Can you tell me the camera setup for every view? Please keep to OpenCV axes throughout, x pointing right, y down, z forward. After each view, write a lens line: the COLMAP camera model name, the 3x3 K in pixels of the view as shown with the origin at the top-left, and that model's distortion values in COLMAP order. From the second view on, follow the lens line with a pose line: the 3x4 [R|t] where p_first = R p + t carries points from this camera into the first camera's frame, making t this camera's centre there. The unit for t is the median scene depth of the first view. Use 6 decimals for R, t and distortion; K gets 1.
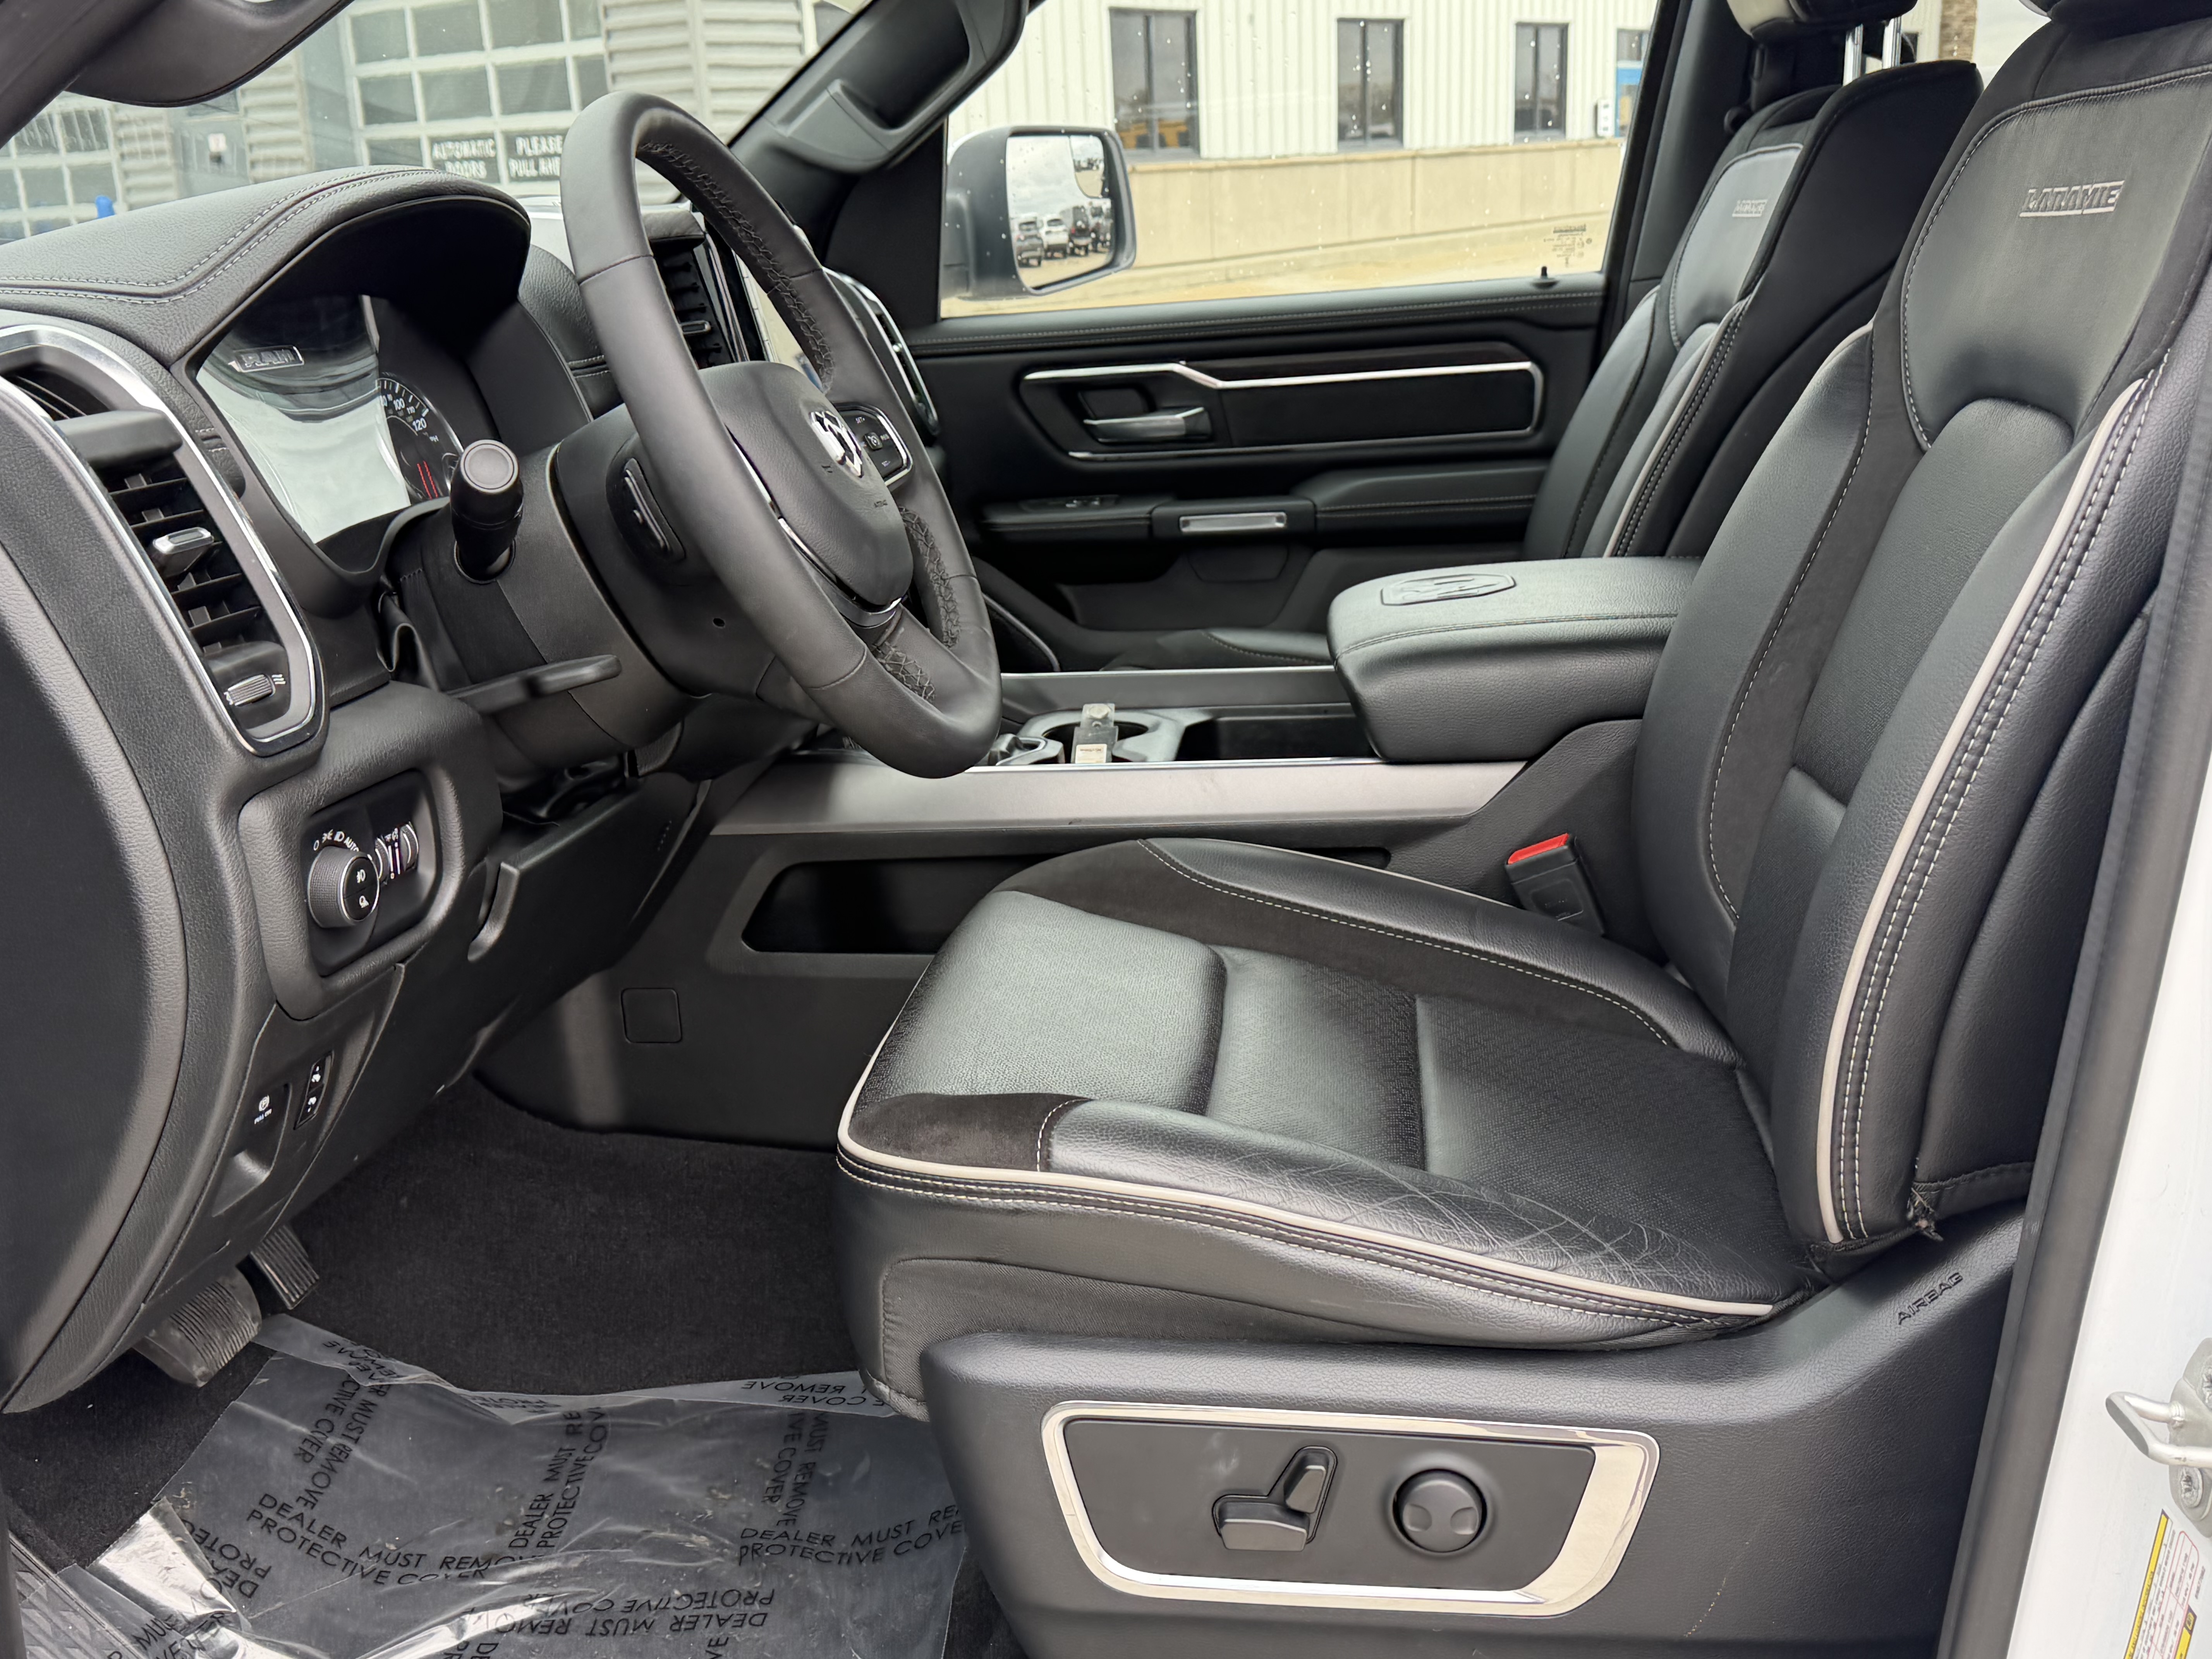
lens RADIAL K [[2202.4, 0, 1125.0], [0, 2202.4, 825.5], [0, 0, 1]] dist [0.057741, 0.000000]
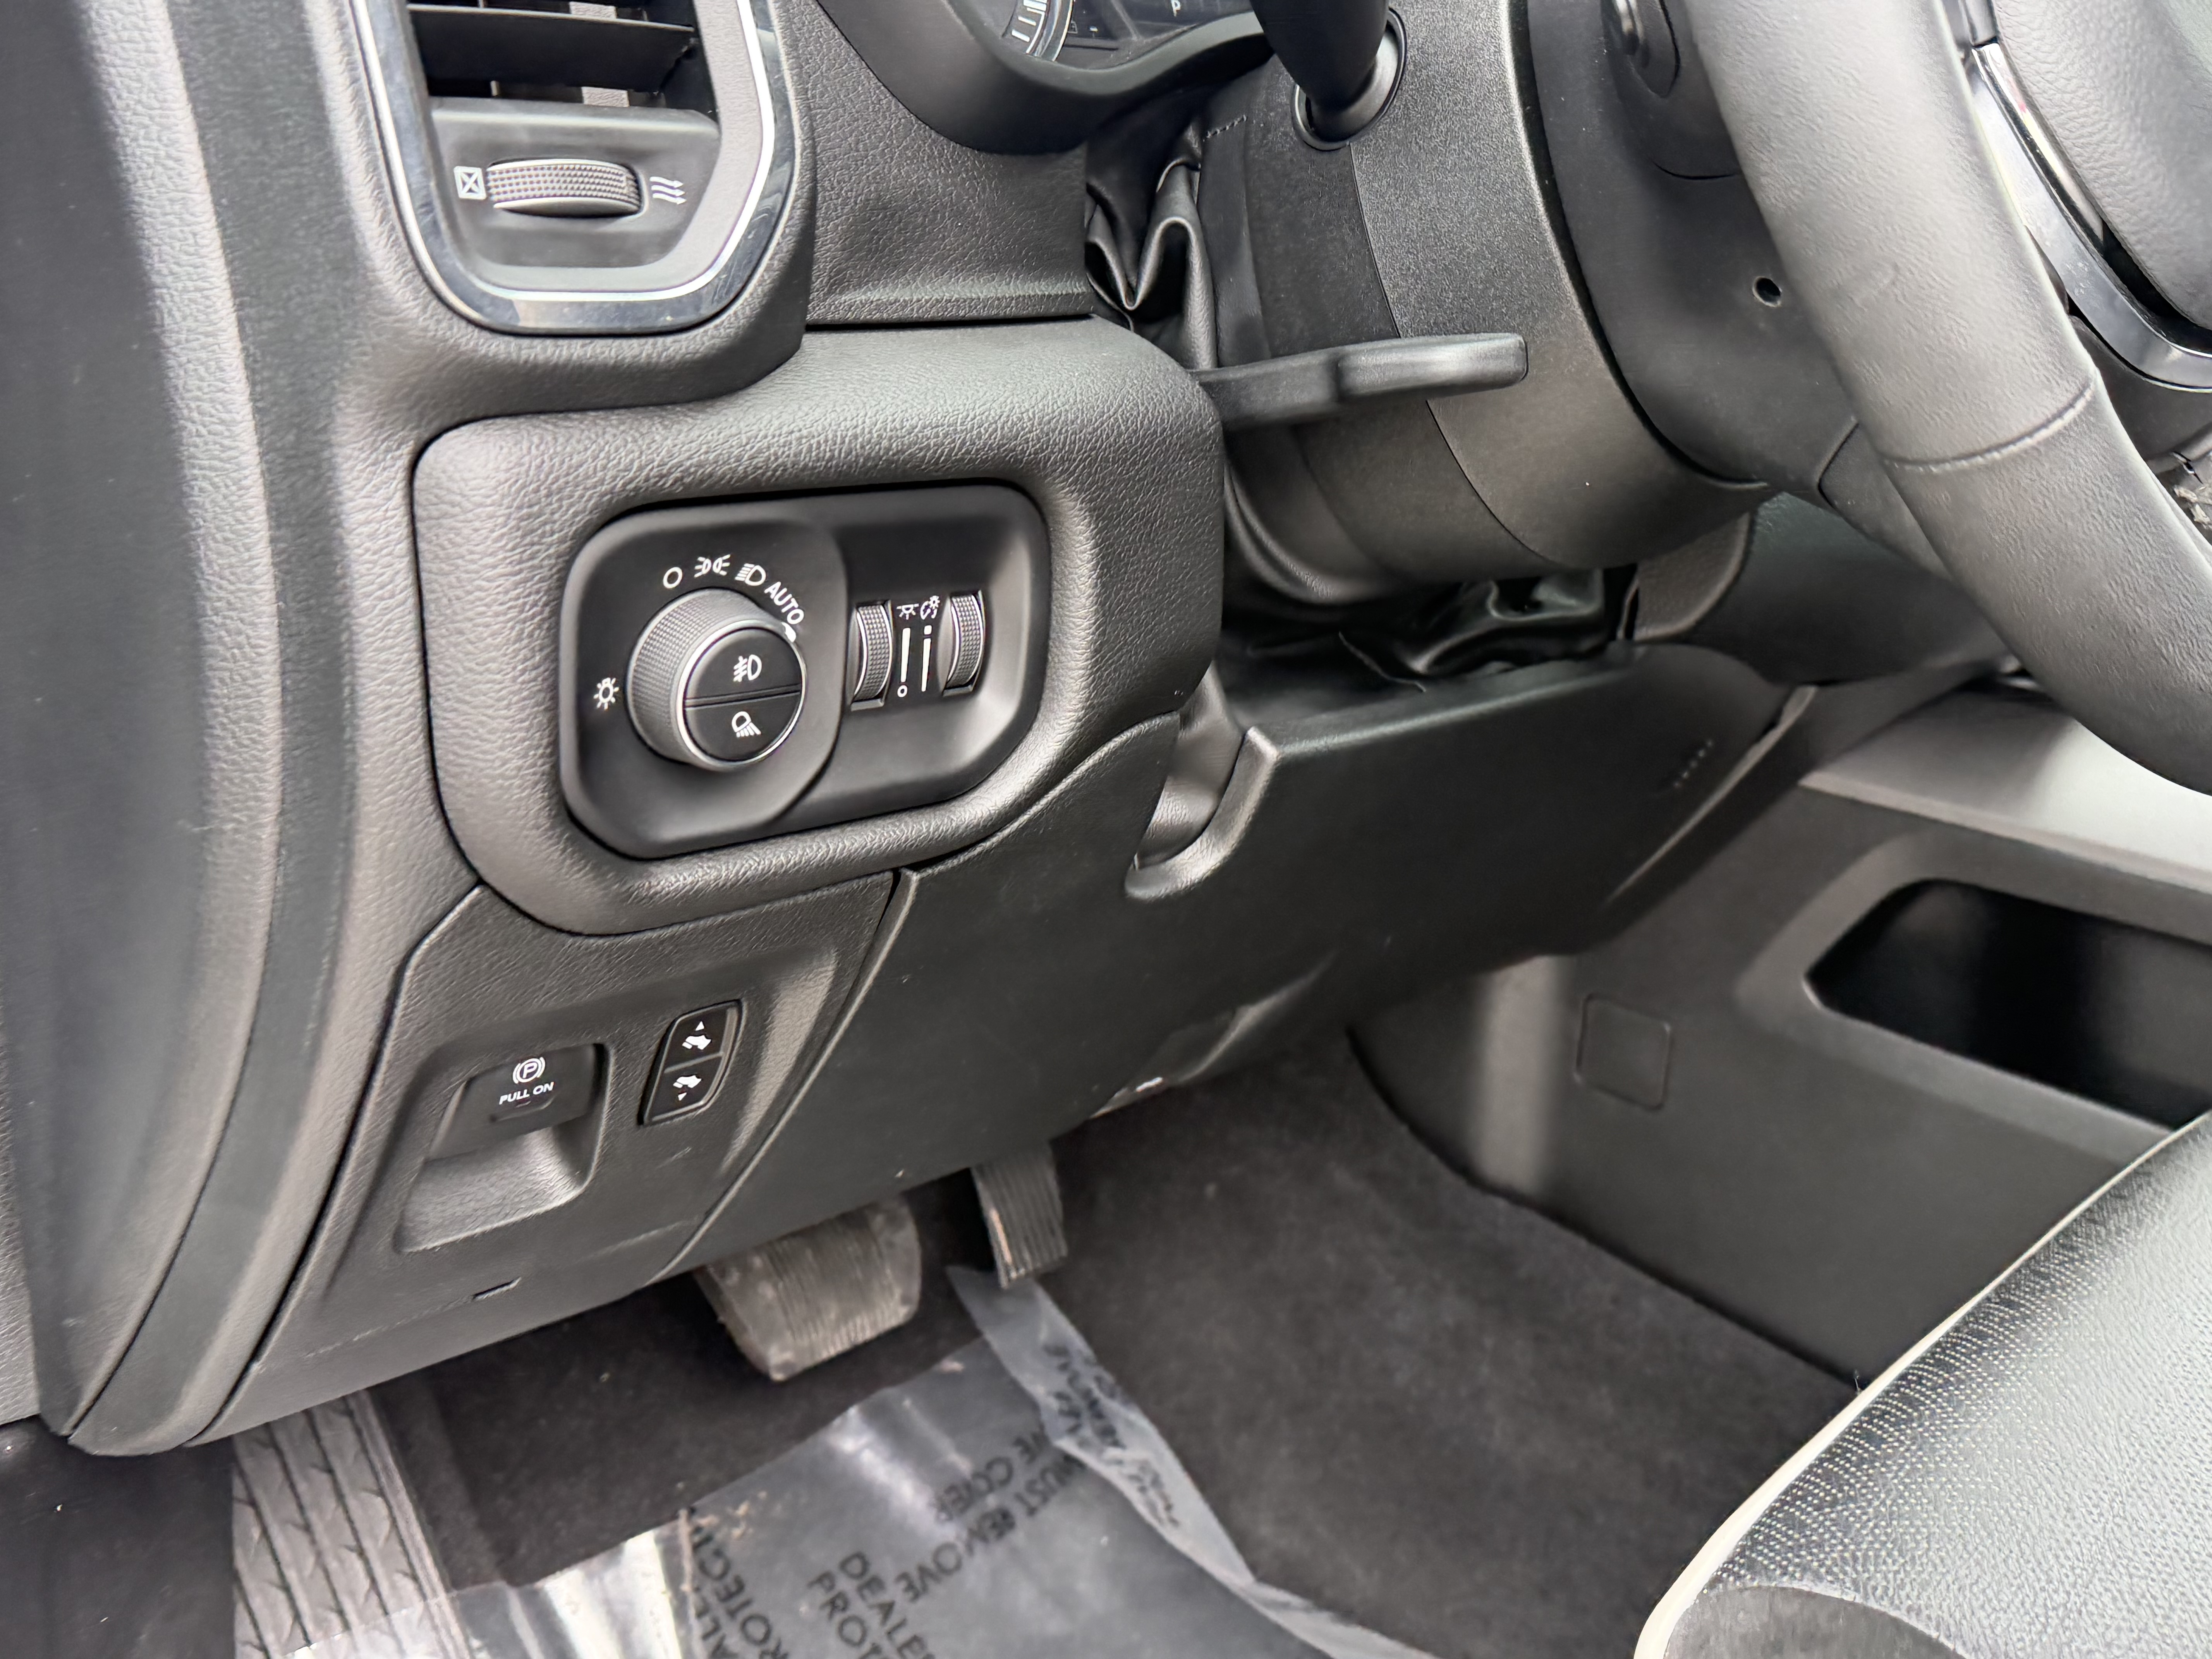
lens RADIAL K [[2202.4, 0, 1146.6], [0, 2202.4, 825.7], [0, 0, 1]] dist [0.057741, 0.000000]
pose [[0.802233, 0.280597, -0.526961, -0.026587], [-0.250890, 0.959394, 0.128911, -0.018895], [0.541735, 0.028792, 0.840056, 0.510282]]
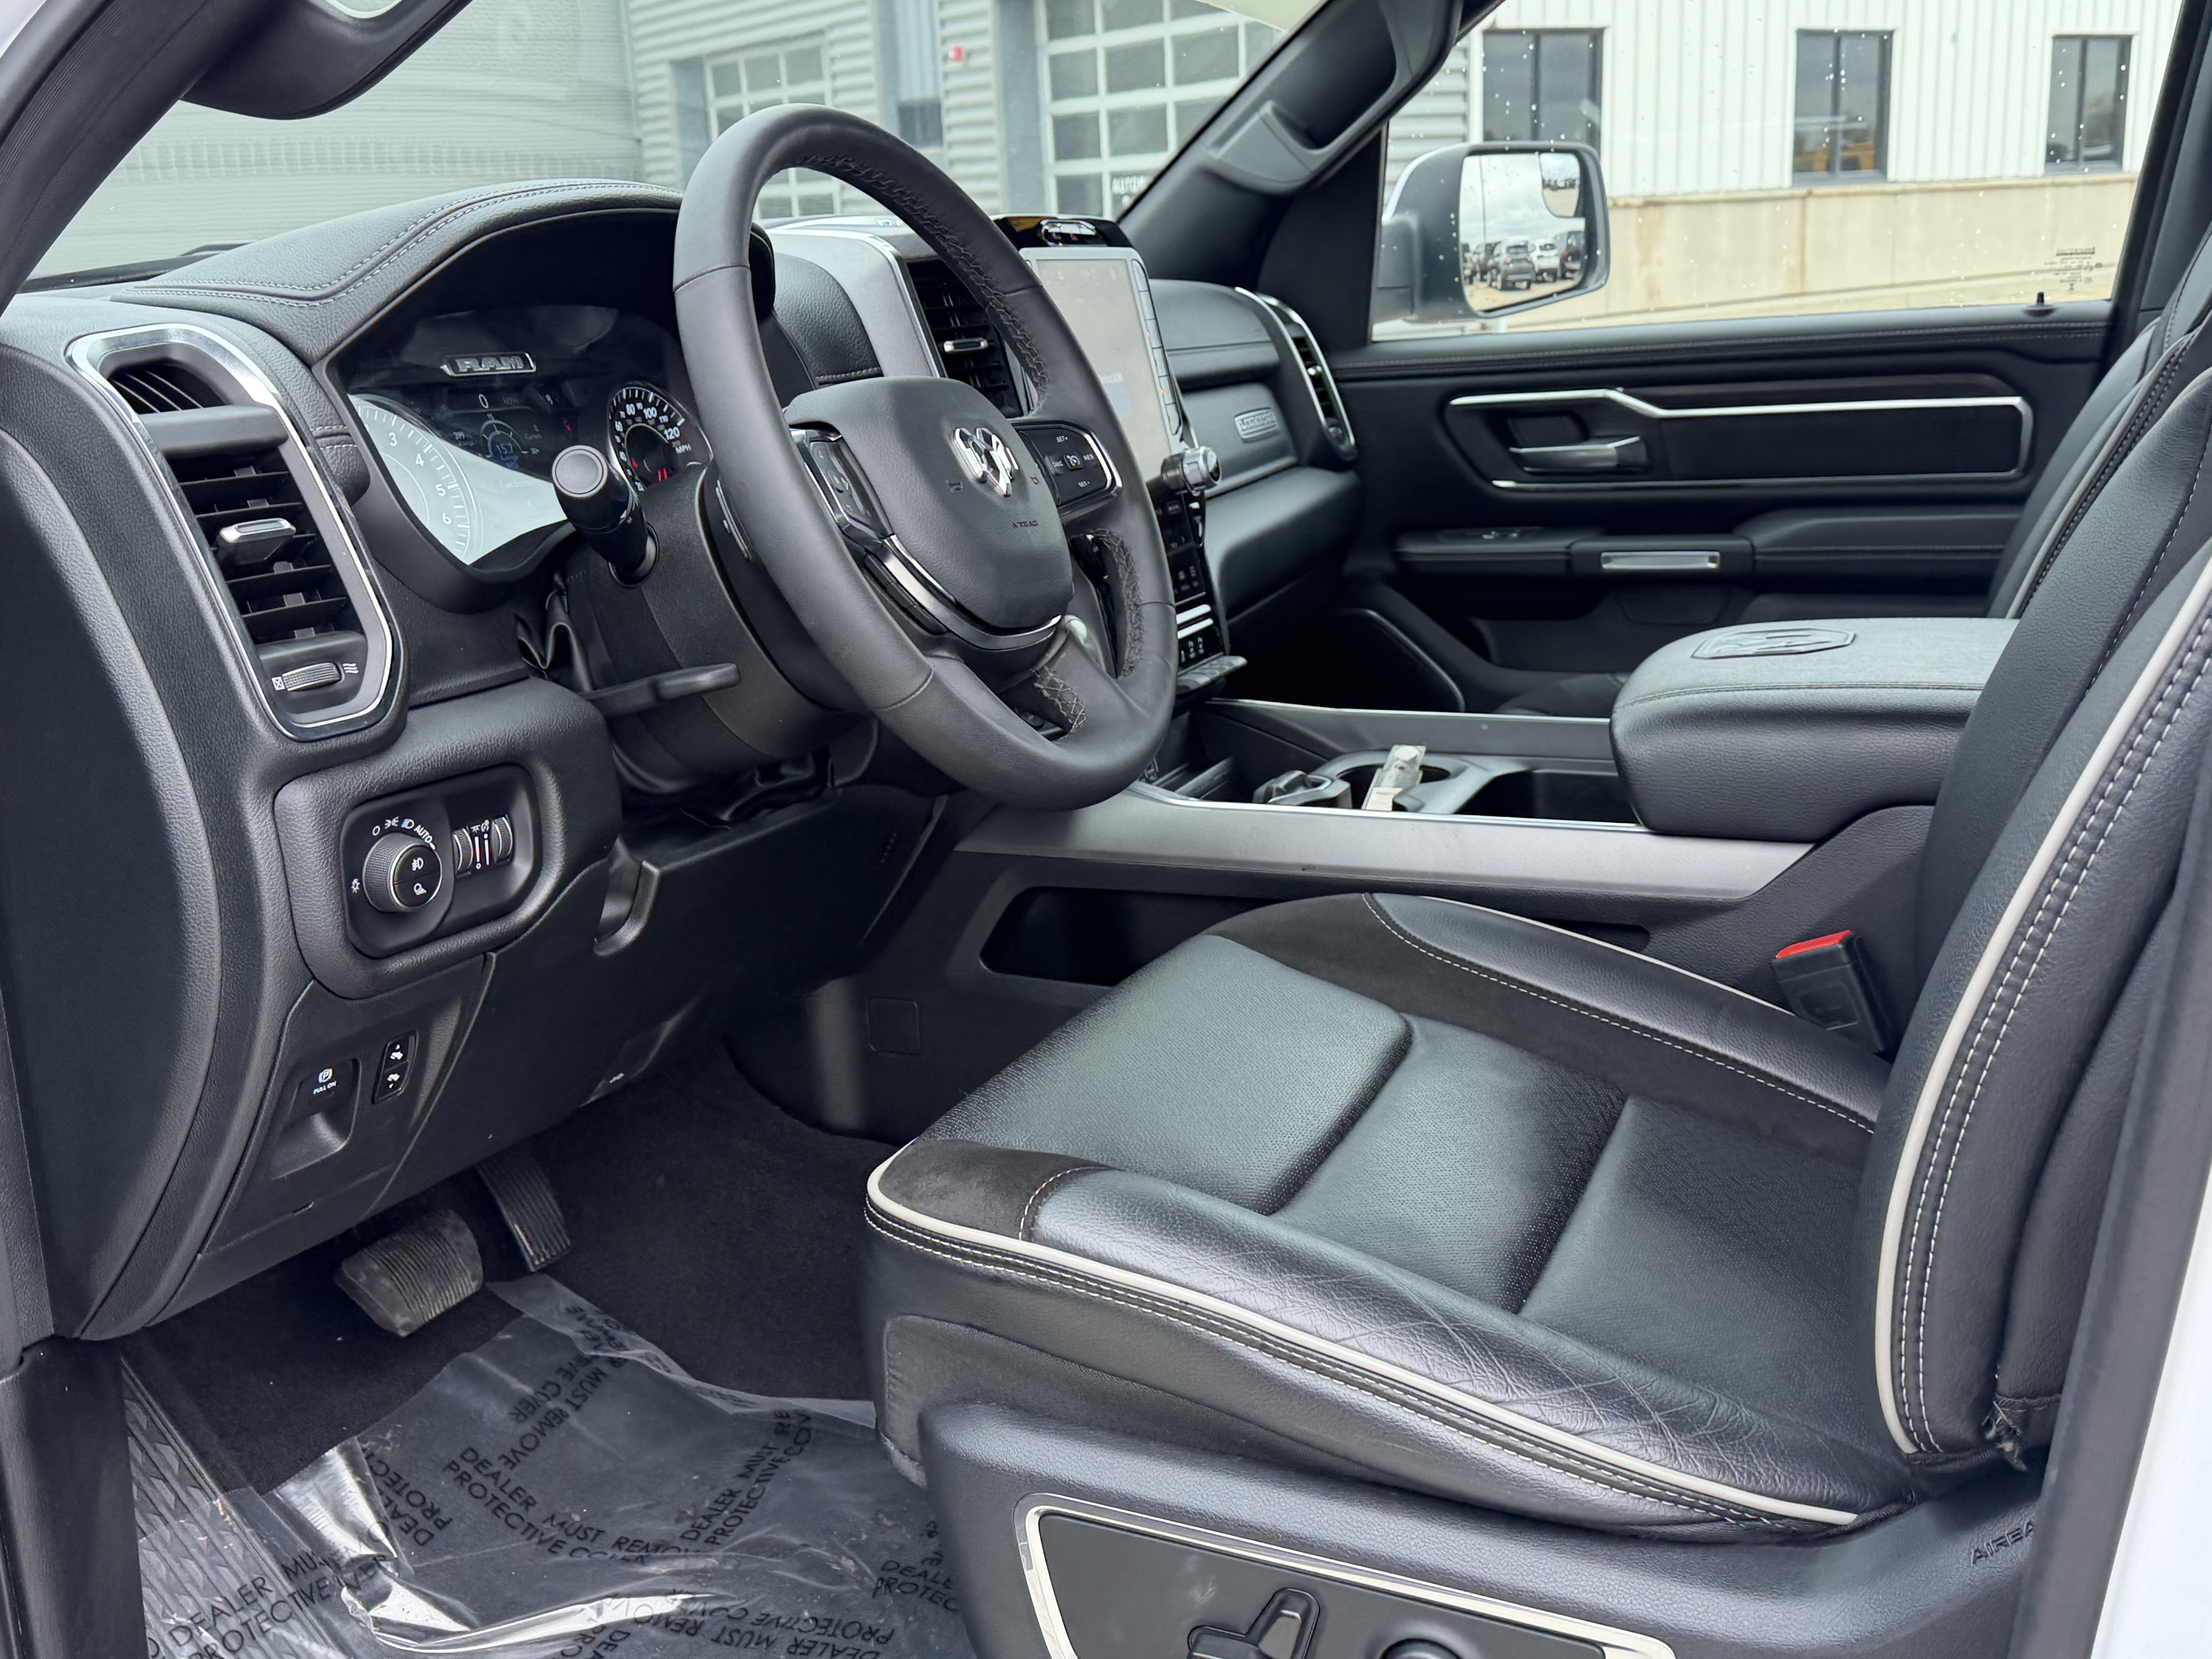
lens RADIAL K [[2202.4, 0, 1175.8], [0, 2202.4, 785.8], [0, 0, 1]] dist [0.057741, 0.000000]
pose [[0.958556, 0.075263, -0.274782, 0.204727], [-0.082593, 0.996468, -0.015187, -0.020421], [0.272669, 0.037253, 0.961386, 0.085254]]
